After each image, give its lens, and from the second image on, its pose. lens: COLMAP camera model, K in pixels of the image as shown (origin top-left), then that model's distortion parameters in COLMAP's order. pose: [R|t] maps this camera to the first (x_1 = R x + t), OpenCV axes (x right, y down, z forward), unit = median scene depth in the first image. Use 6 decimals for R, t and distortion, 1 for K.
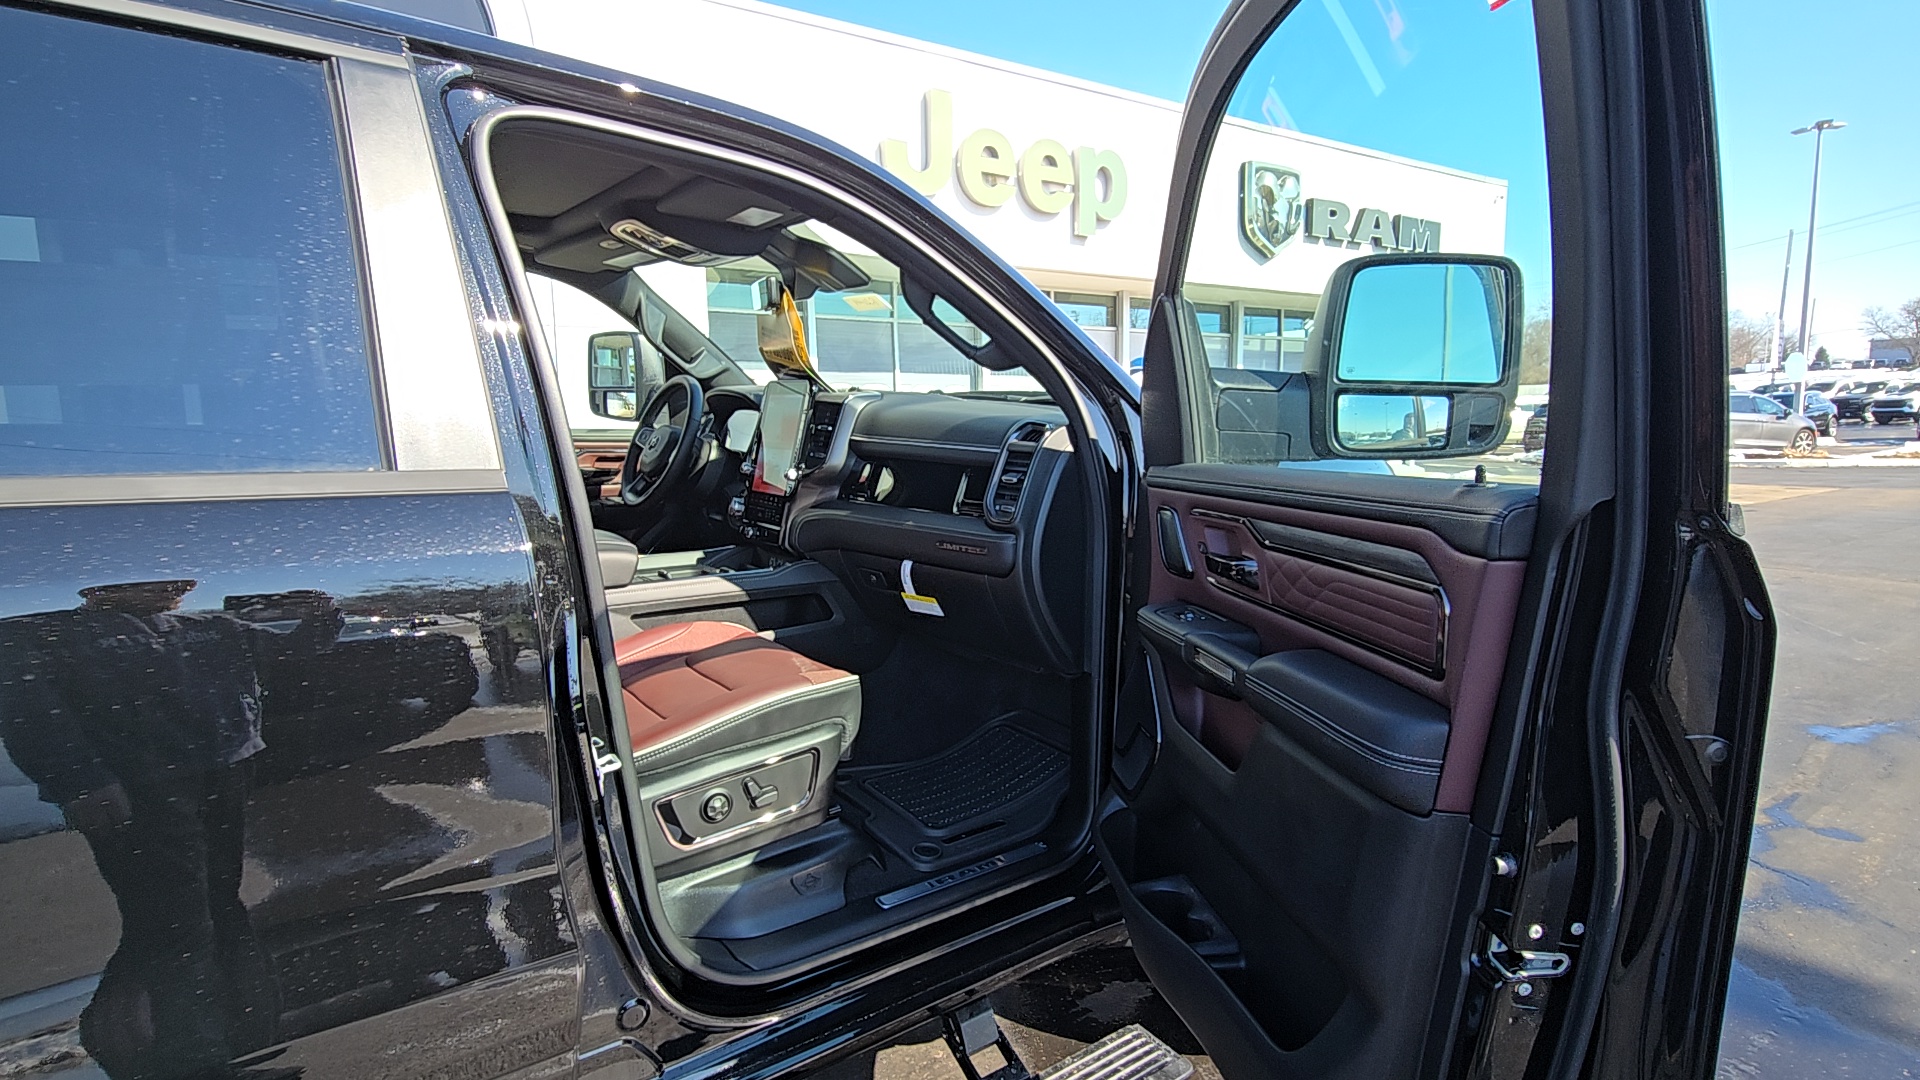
lens RADIAL K [[968.8, 0, 950.2], [0, 968.8, 542.0], [0, 0, 1]] dist [0.000851, -0.001062]
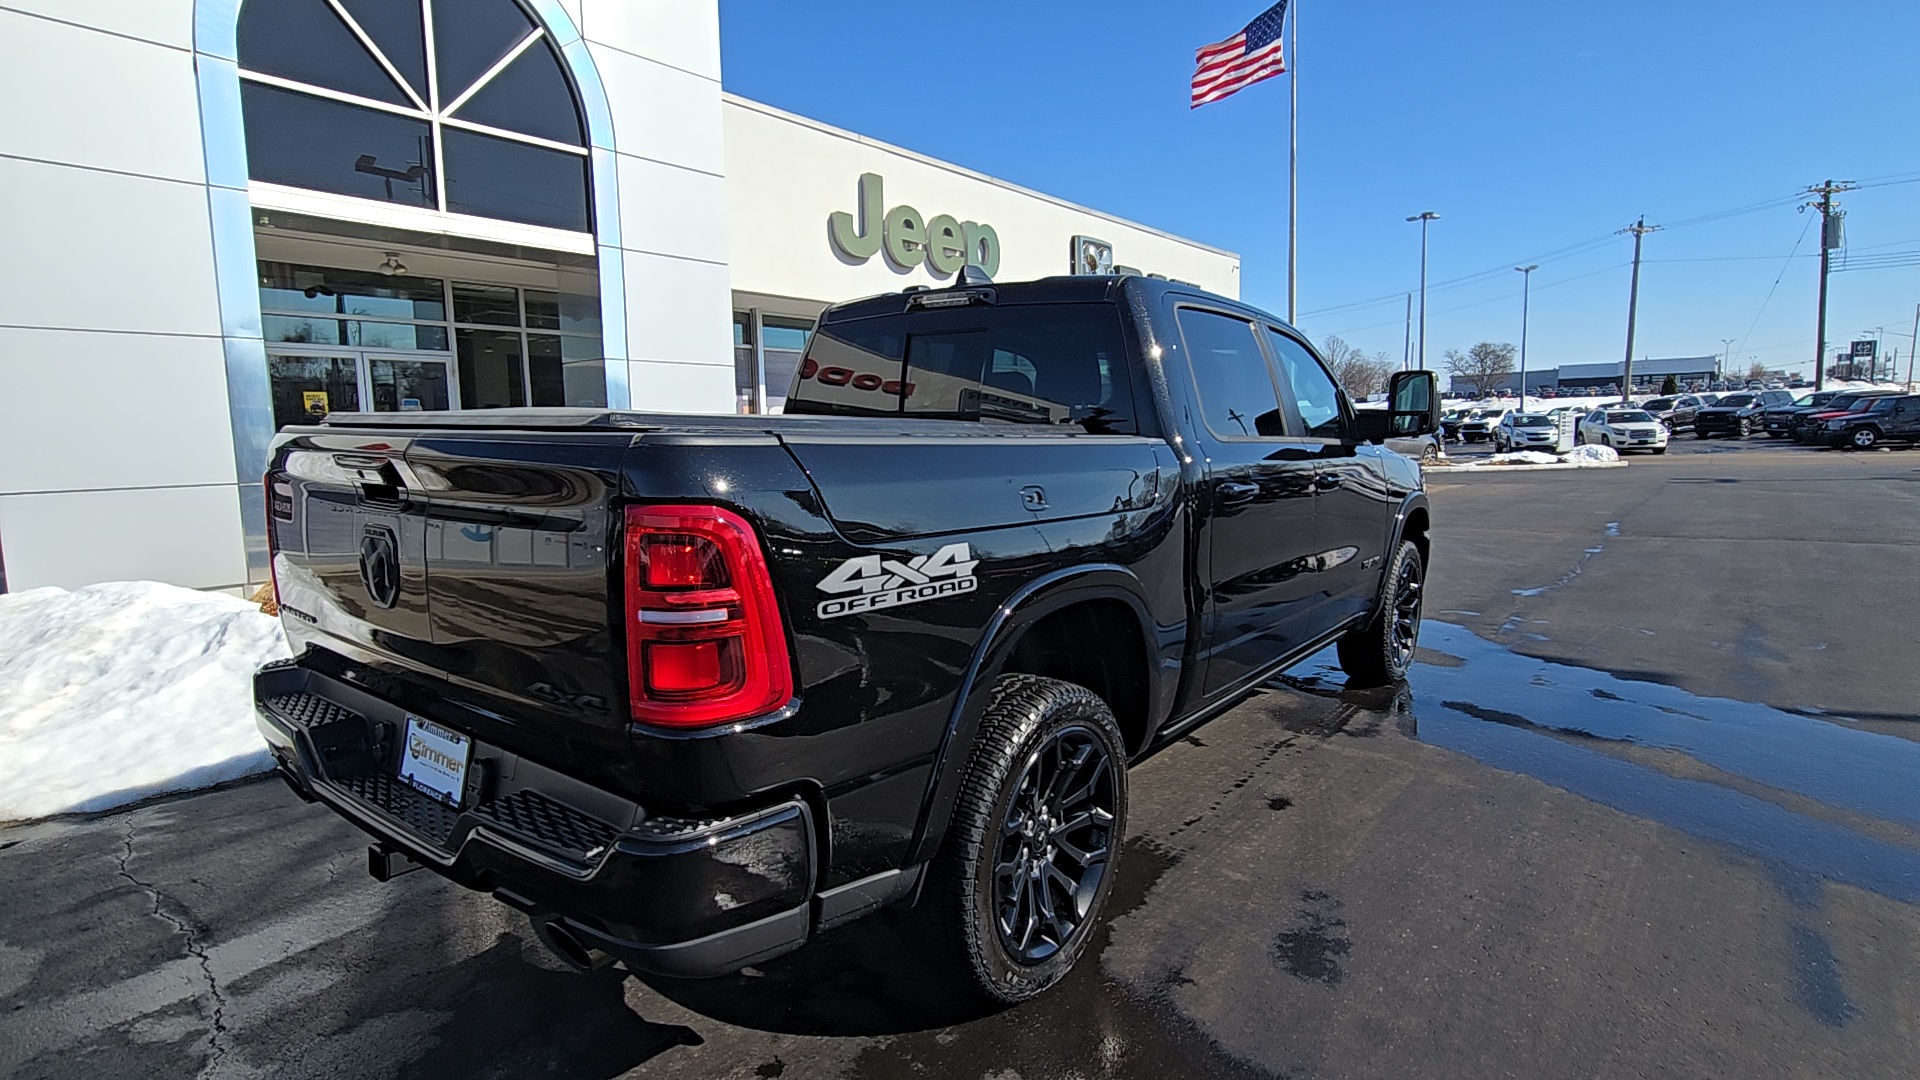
lens RADIAL K [[968.8, 0, 950.2], [0, 968.8, 542.0], [0, 0, 1]] dist [0.000851, -0.001062]
pose [[0.960664, -0.032689, 0.275783, -0.208164], [0.039252, 0.999062, -0.018309, 0.025057], [-0.274926, 0.028413, 0.961045, -0.159944]]
